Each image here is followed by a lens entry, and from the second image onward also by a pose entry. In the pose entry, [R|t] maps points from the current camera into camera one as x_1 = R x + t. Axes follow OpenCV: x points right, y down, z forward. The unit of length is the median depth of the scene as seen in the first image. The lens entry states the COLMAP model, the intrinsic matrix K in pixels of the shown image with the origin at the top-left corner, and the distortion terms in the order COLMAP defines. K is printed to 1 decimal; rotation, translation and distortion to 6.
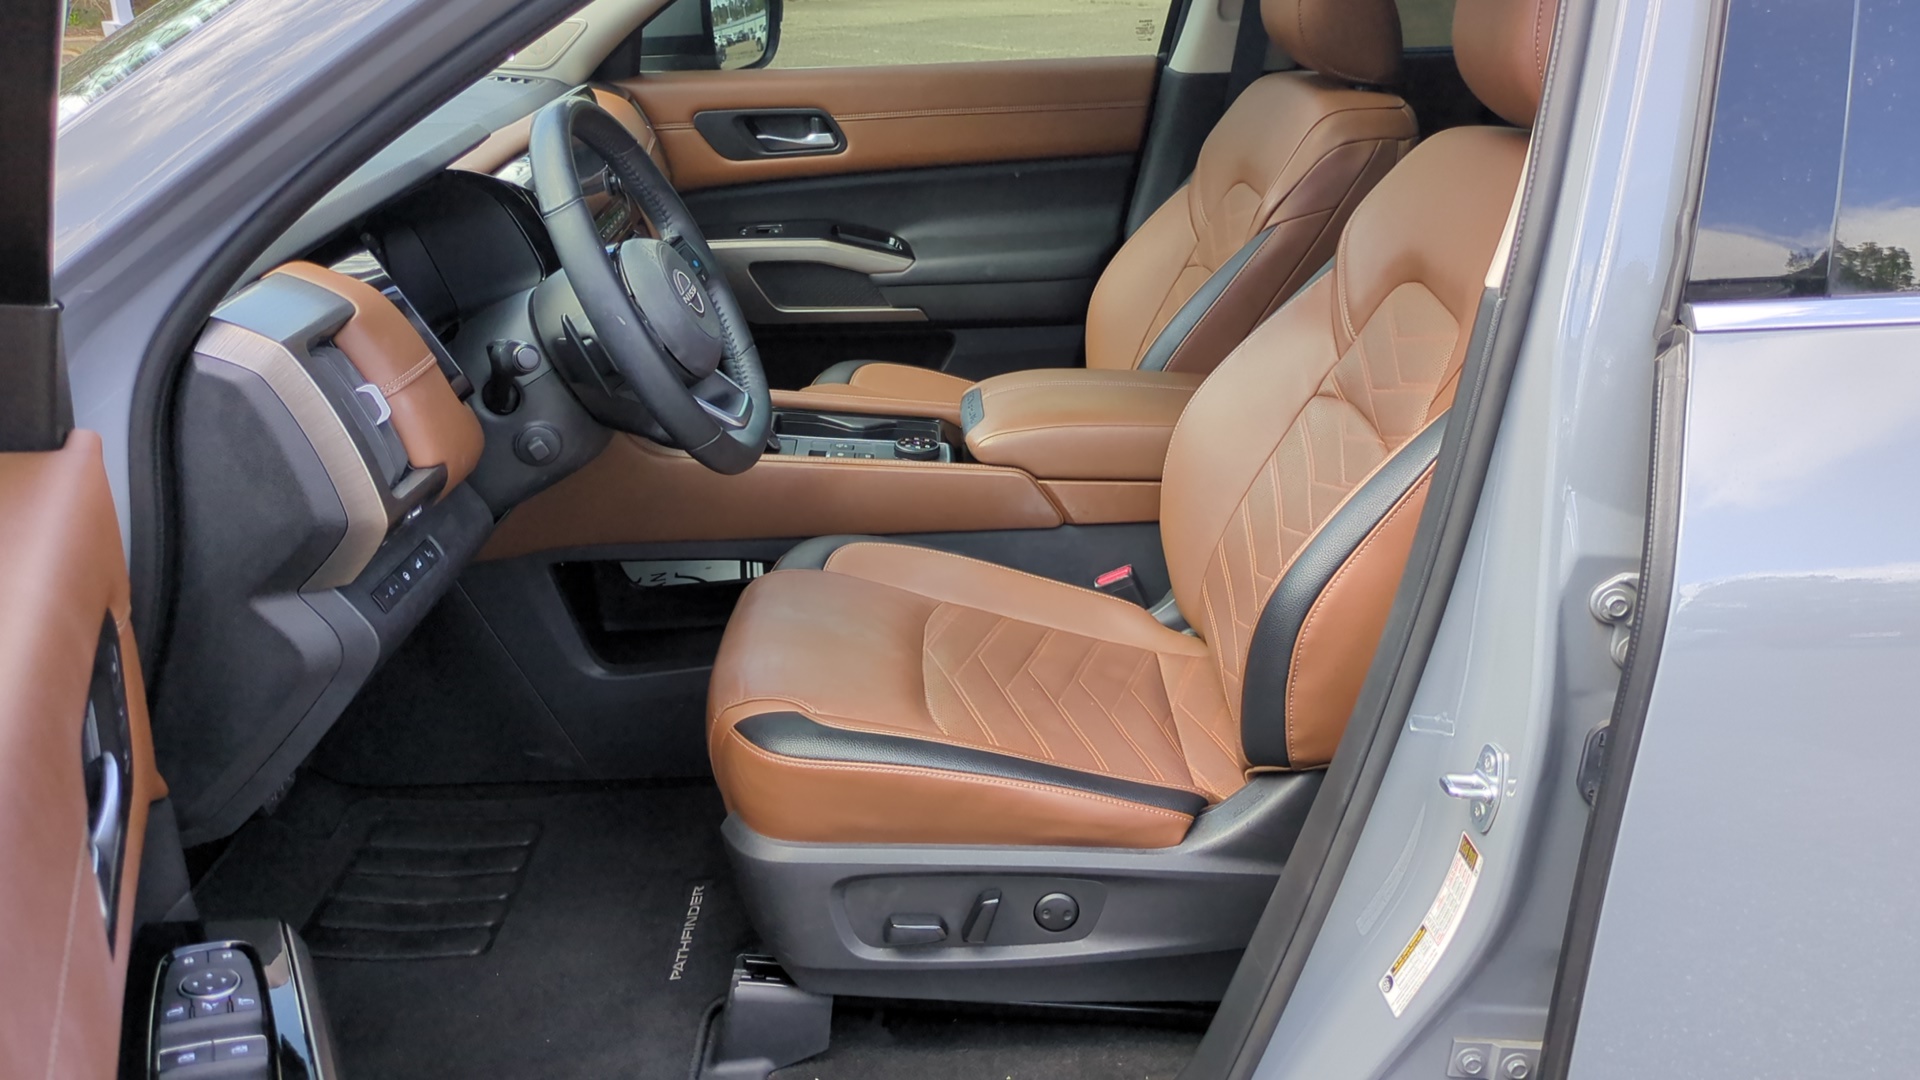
lens RADIAL K [[1607.9, 0, 960.0], [0, 1607.9, 540.0], [0, 0, 1]] dist [0.039218, 0.000907]
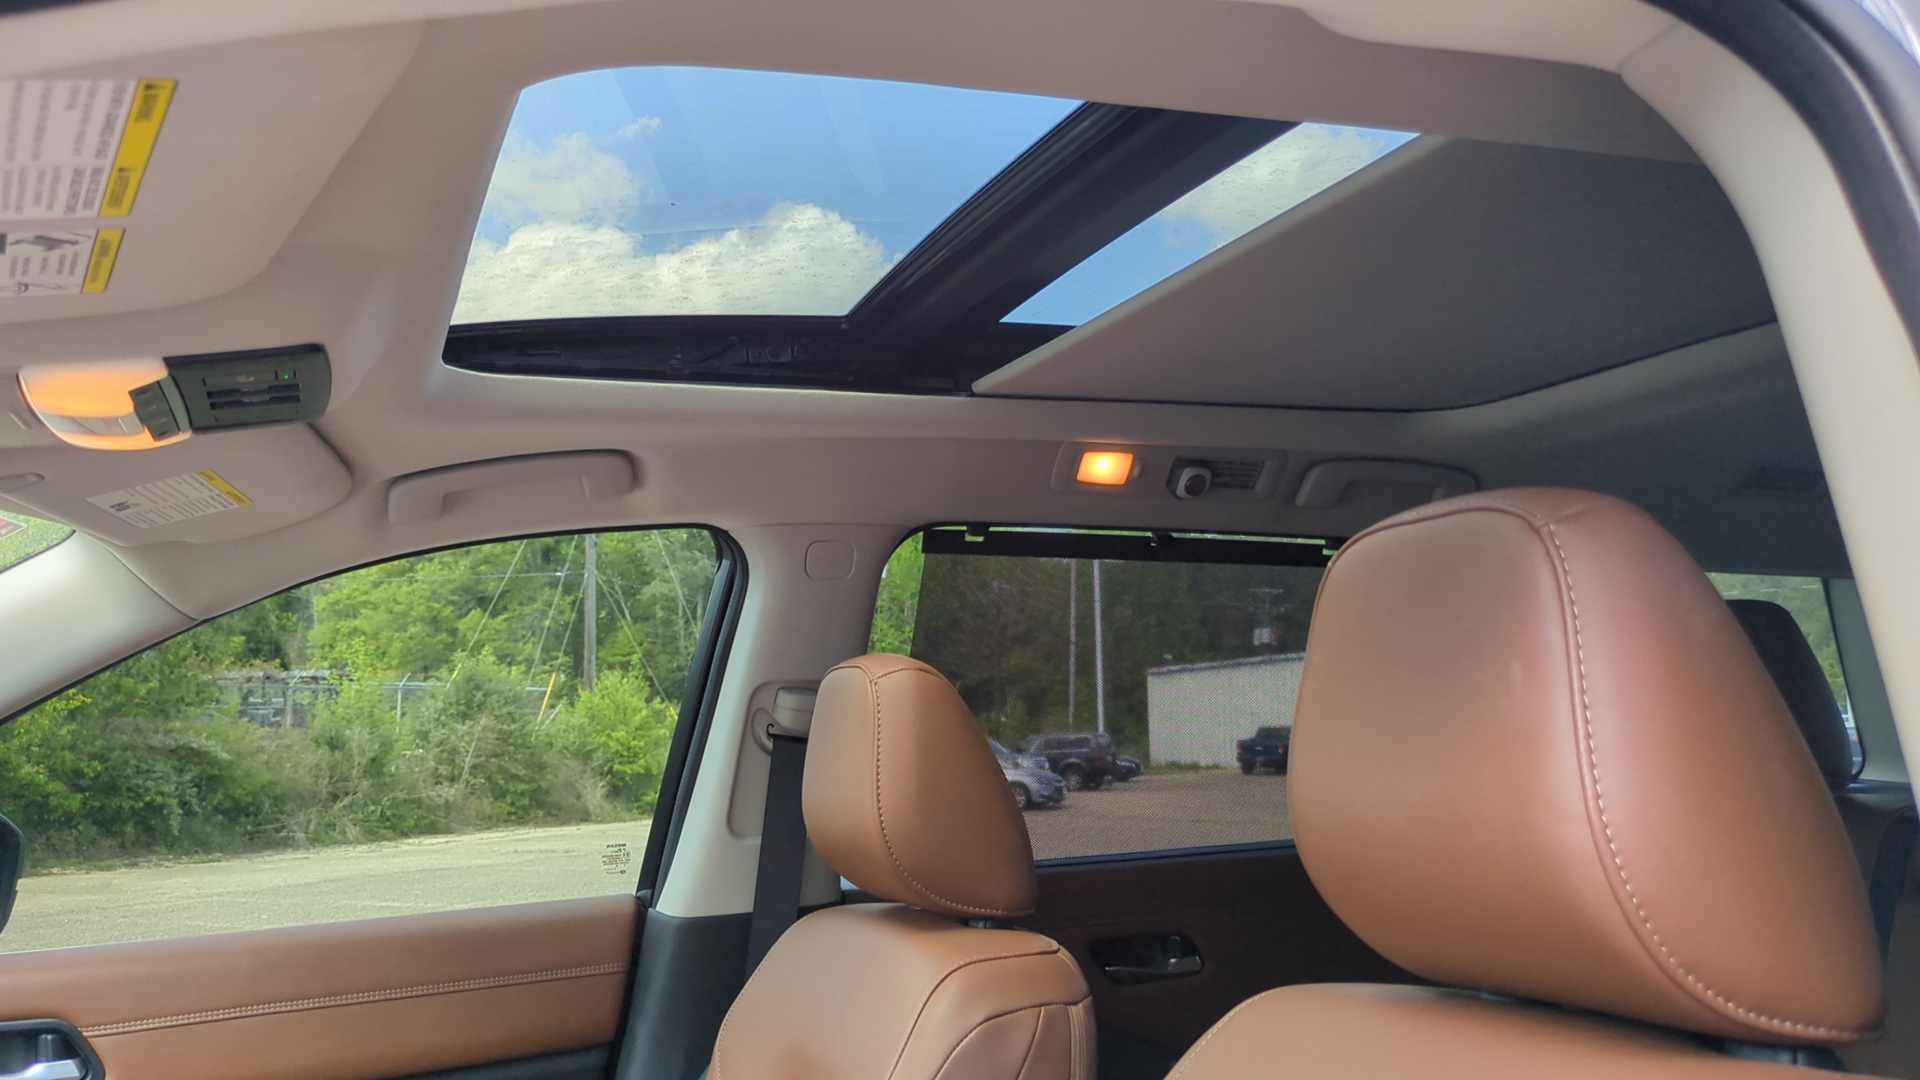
lens RADIAL K [[1607.9, 0, 960.0], [0, 1607.9, 540.0], [0, 0, 1]] dist [0.039218, 0.000907]
pose [[0.940841, 0.017138, 0.338416, 0.019998], [0.149896, 0.874636, -0.461023, -0.101340], [-0.303892, 0.484476, 0.820325, 0.343469]]
